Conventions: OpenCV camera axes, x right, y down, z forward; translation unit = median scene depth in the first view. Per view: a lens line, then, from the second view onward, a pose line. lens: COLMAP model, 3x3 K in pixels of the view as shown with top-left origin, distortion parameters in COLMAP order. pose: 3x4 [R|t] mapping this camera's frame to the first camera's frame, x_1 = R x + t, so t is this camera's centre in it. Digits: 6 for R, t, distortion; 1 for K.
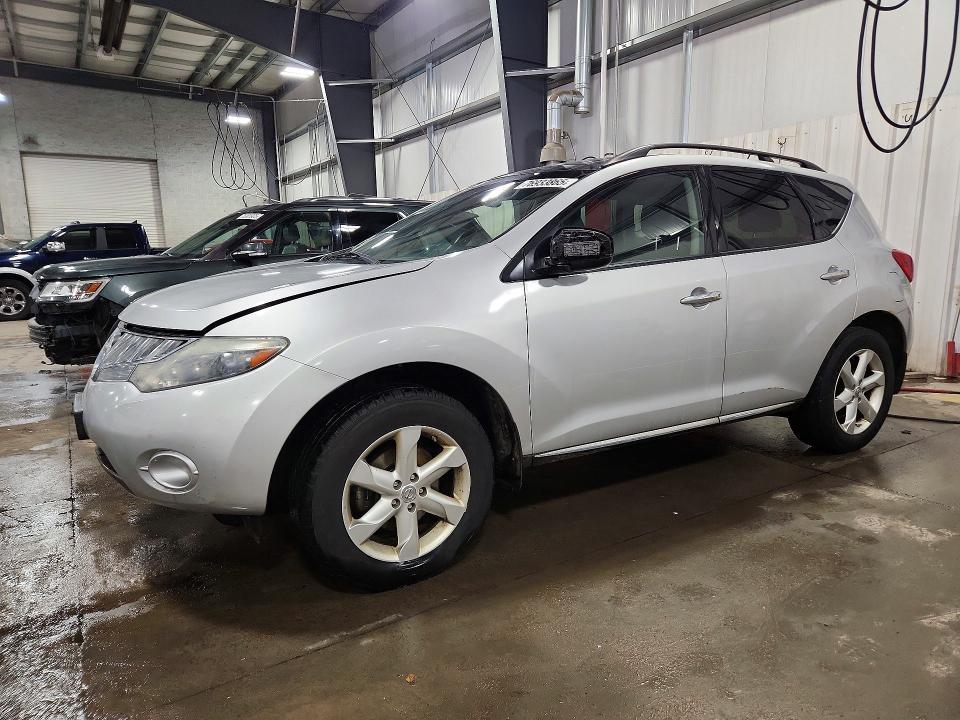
lens RADIAL K [[639.8, 0, 480.0], [0, 639.8, 360.0], [0, 0, 1]] dist [0.013587, 0.003200]
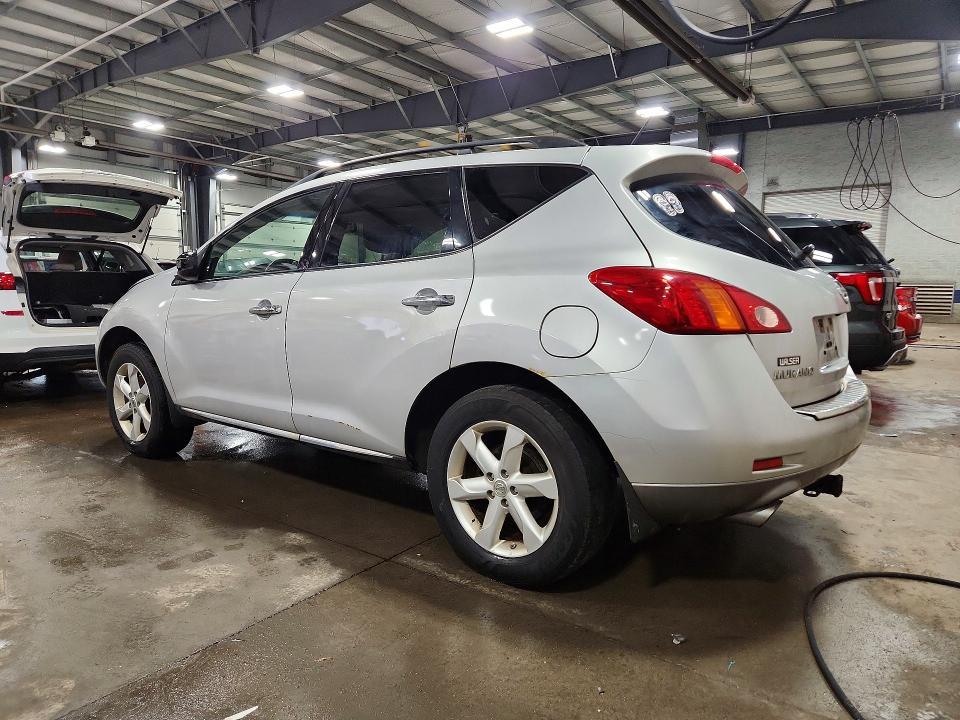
lens RADIAL K [[639.8, 0, 480.0], [0, 639.8, 360.0], [0, 0, 1]] dist [0.013587, 0.003200]
pose [[0.365170, 0.123026, -0.922776, 1.359835], [-0.163750, 0.984263, 0.066423, -0.132698], [0.916426, 0.126848, 0.379569, 0.866355]]
